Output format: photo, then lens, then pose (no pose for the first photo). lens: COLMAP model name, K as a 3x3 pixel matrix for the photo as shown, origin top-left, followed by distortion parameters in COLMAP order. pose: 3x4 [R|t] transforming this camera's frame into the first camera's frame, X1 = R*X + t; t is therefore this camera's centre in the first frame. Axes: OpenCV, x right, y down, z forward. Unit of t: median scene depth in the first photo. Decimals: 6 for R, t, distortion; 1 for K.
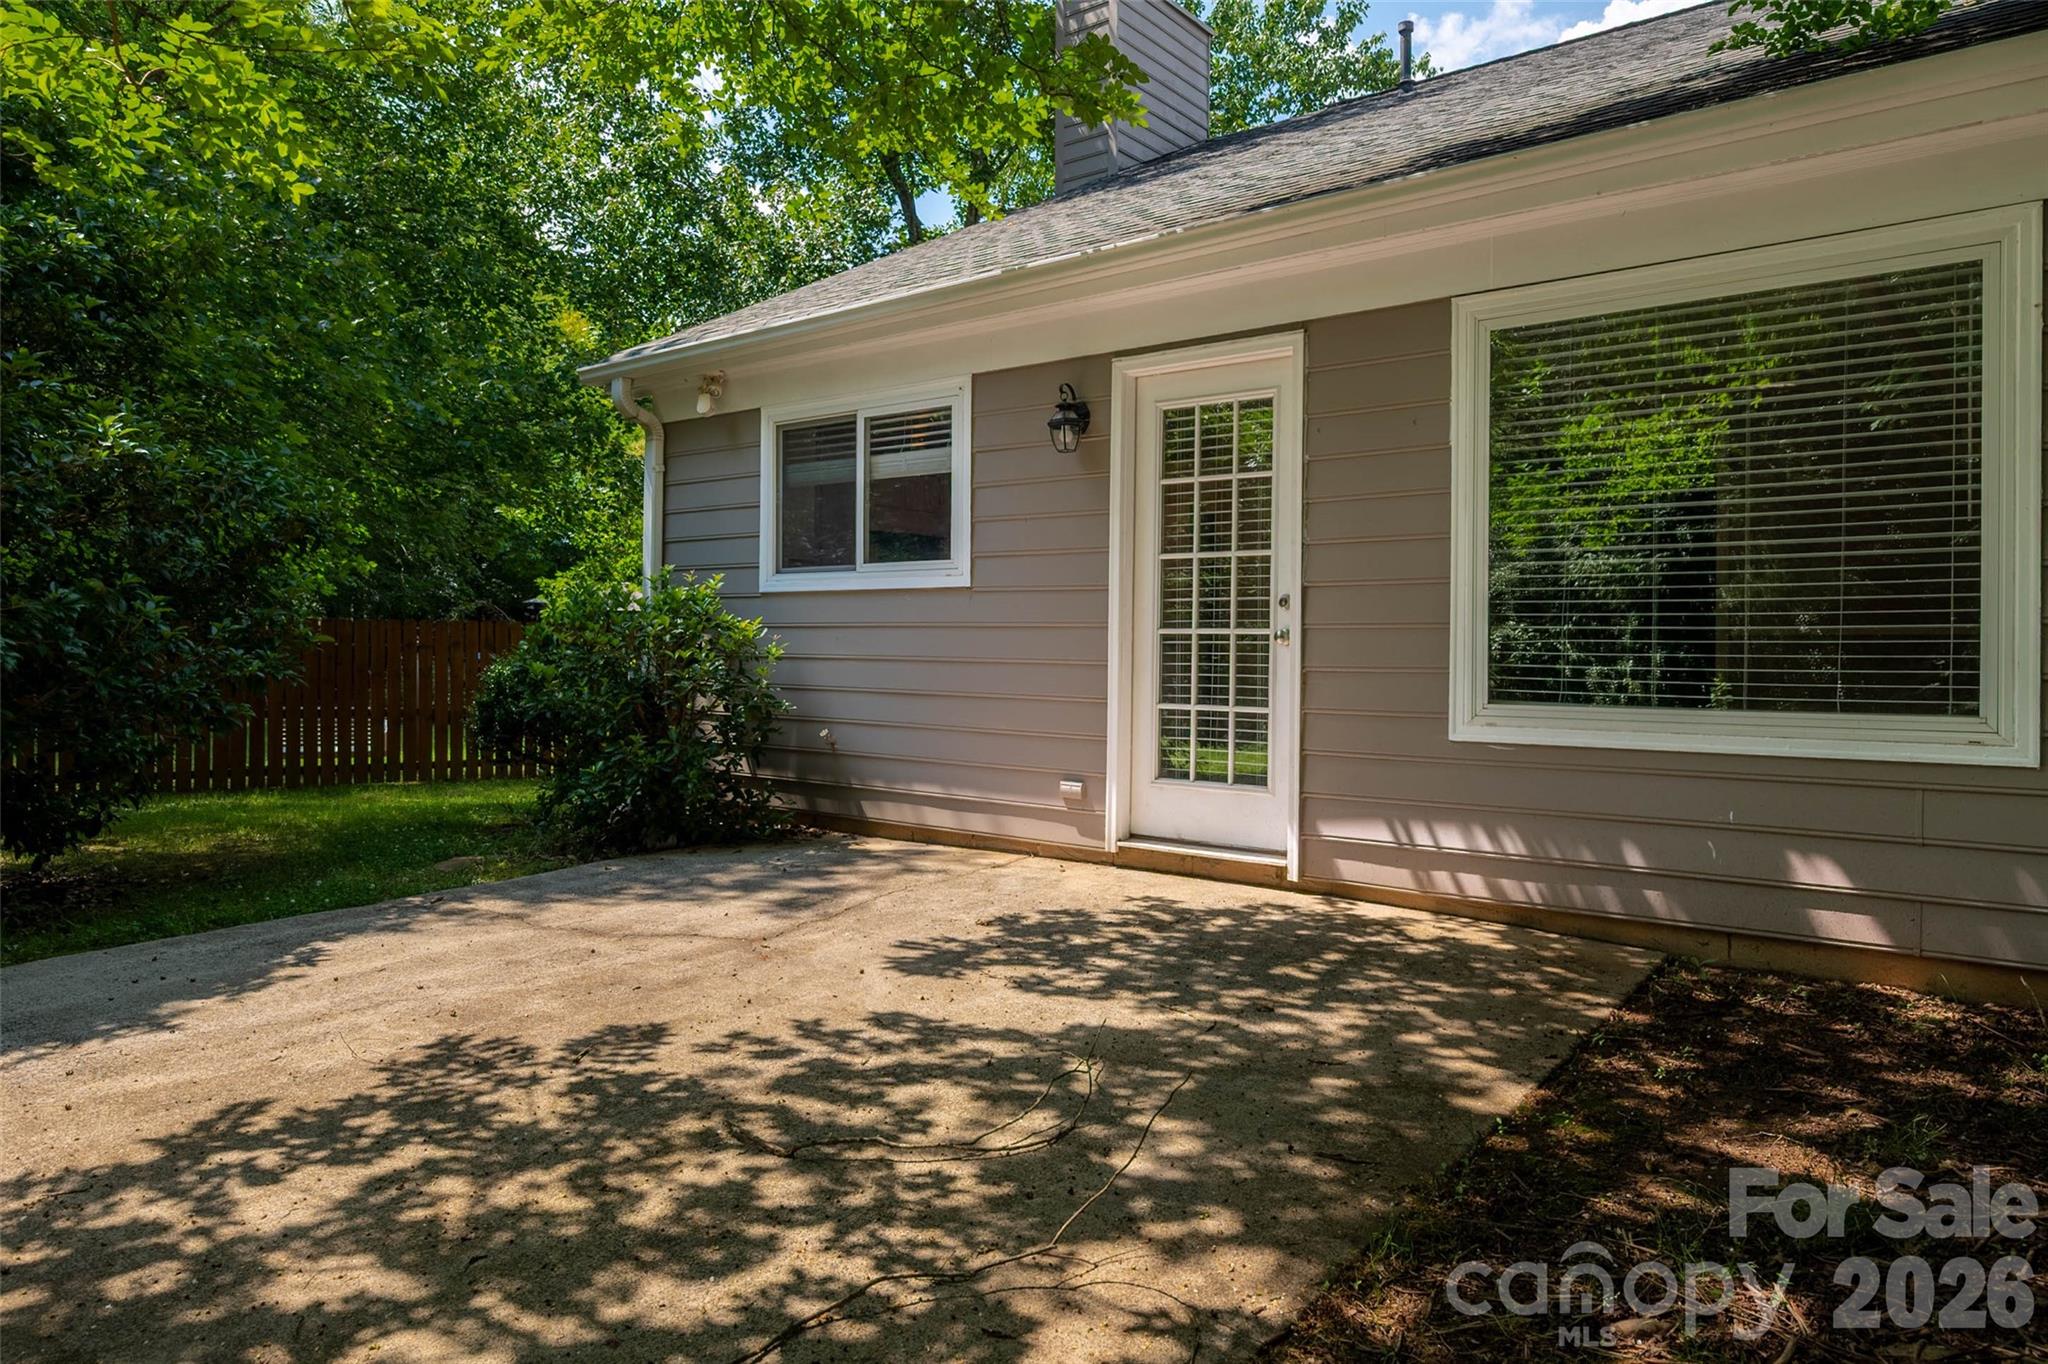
lens RADIAL K [[1300.8, 0, 1028.5], [0, 1300.8, 642.0], [0, 0, 1]] dist [-0.004171, -0.000253]
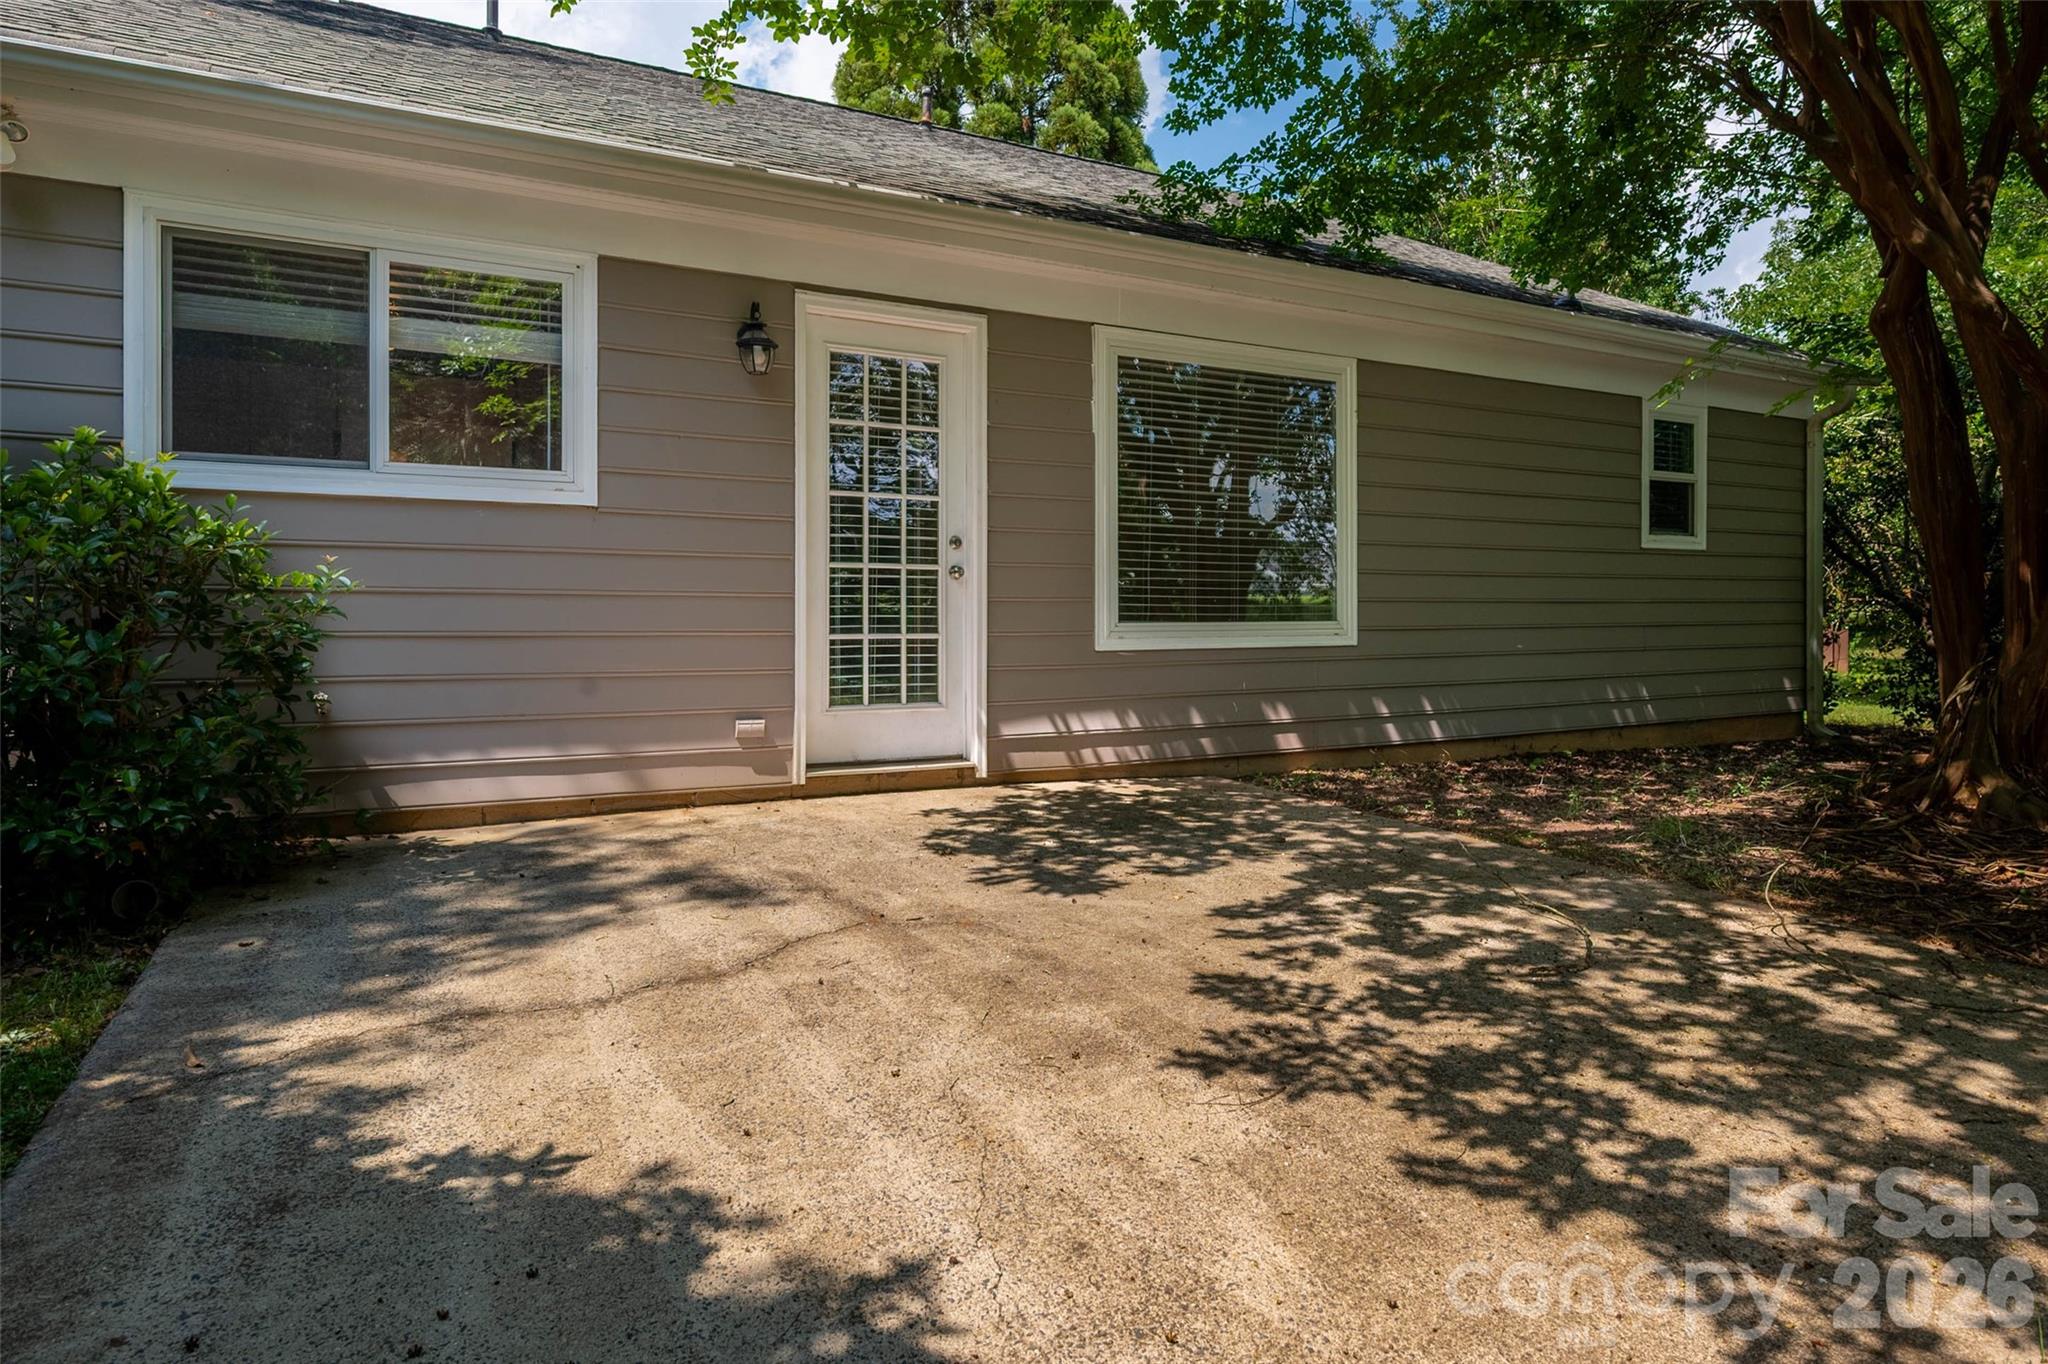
lens RADIAL K [[1140.8, 0, 1025.1], [0, 1140.8, 601.1], [0, 0, 1]] dist [0.000098, -0.002397]
pose [[0.417677, -0.002145, 0.908593, -1.141540], [-0.005568, 0.999972, 0.004920, 0.026763], [-0.908578, -0.007114, 0.417654, 0.827524]]
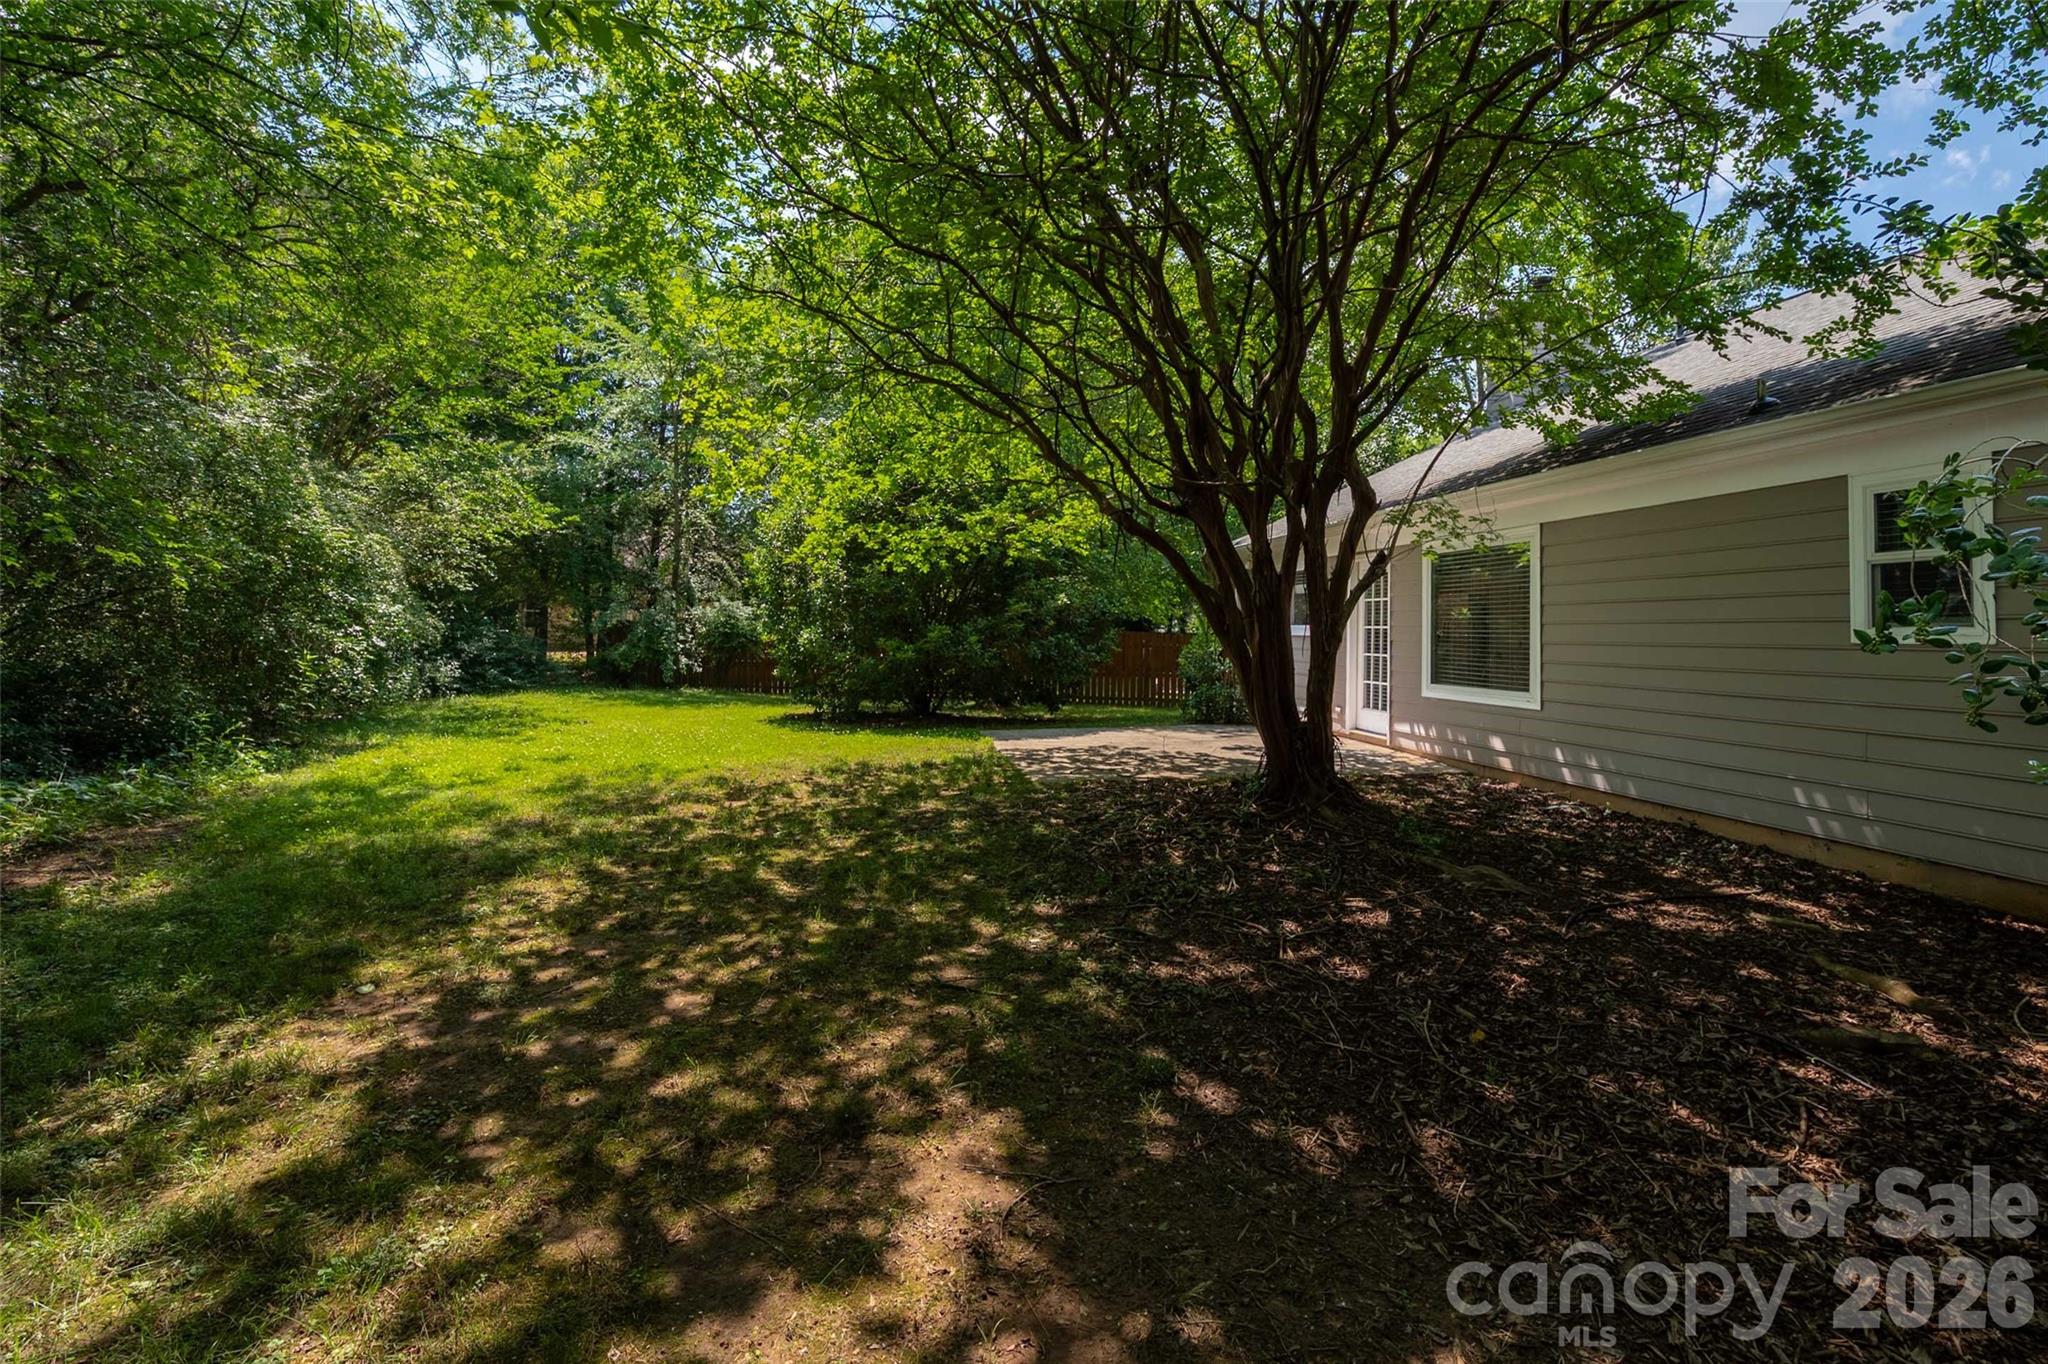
lens RADIAL K [[973.7, 0, 1028.8], [0, 973.7, 685.1], [0, 0, 1]] dist [0.001411, 0.000196]
pose [[0.751897, 0.037800, -0.658196, 1.565454], [0.004085, 0.998069, 0.061985, -0.121098], [0.659268, -0.049295, 0.750291, -1.679385]]
